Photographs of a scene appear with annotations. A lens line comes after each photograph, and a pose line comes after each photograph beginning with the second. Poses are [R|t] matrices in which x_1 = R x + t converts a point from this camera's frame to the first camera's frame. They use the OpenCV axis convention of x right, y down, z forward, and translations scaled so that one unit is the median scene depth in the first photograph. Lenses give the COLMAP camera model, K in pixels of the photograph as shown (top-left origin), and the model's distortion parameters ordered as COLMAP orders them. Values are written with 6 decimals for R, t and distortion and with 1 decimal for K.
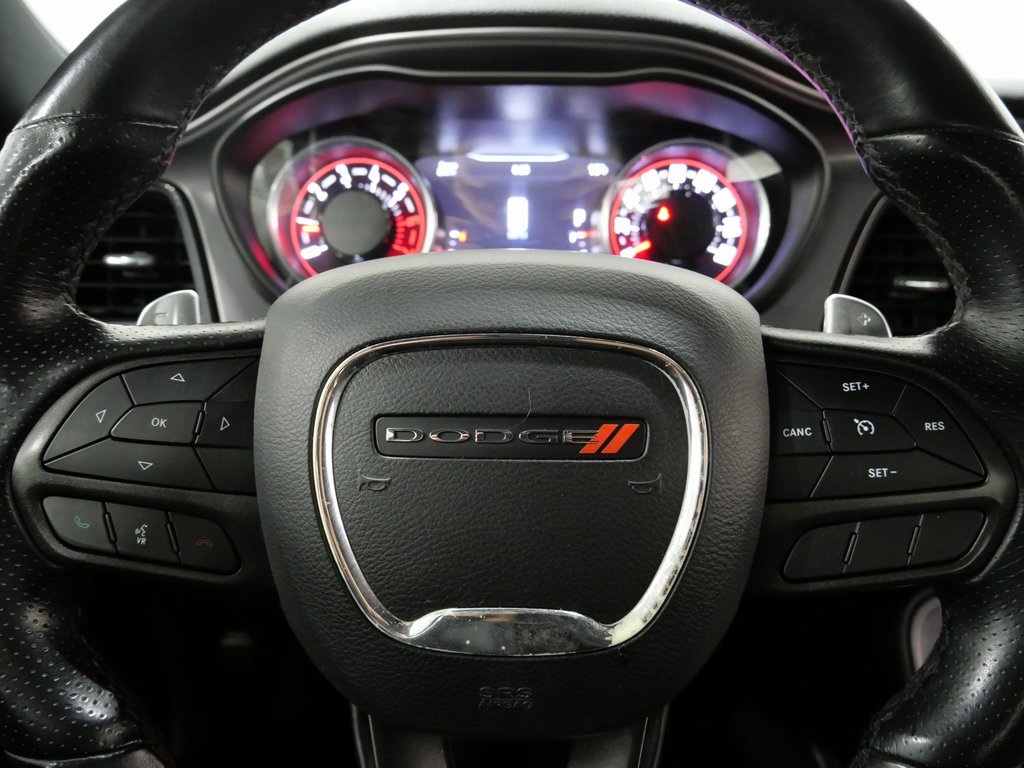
lens RADIAL K [[724.7, 0, 512.5], [0, 724.7, 407.6], [0, 0, 1]] dist [-0.028069, 0.004339]
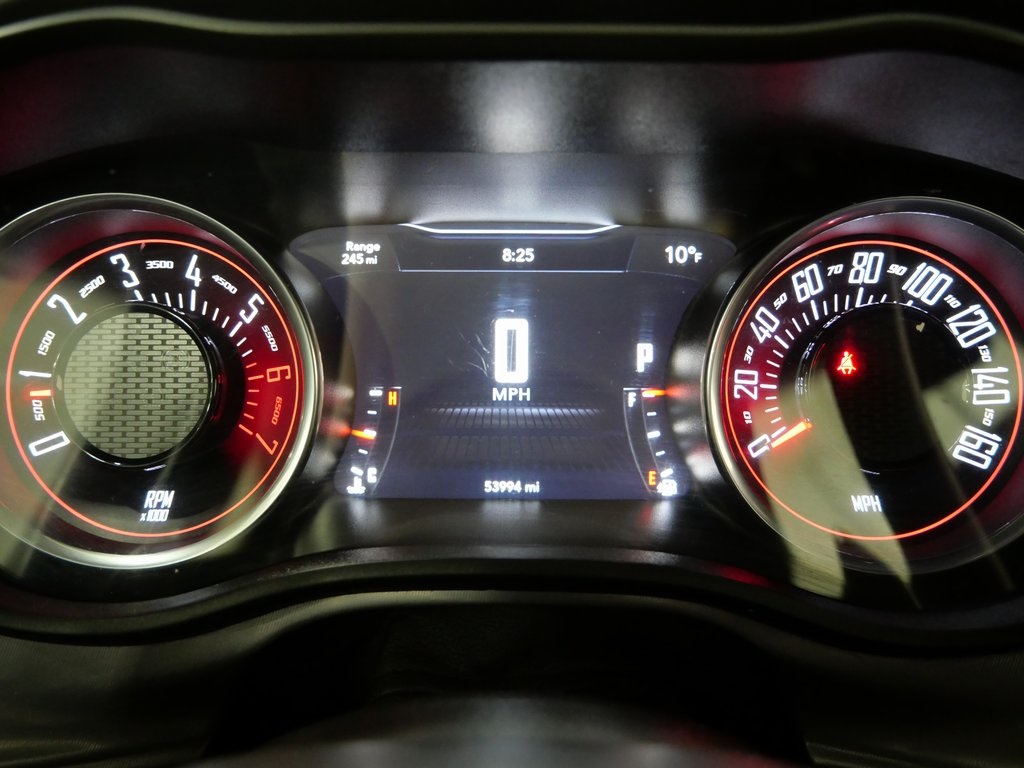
lens RADIAL K [[936.3, 0, 513.9], [0, 936.3, 380.8], [0, 0, 1]] dist [-0.013838, -0.004737]
pose [[0.999993, -0.003582, 0.001231, 0.008154], [0.003683, 0.995537, -0.094302, -0.196506], [-0.000888, 0.094306, 0.995543, 0.419379]]
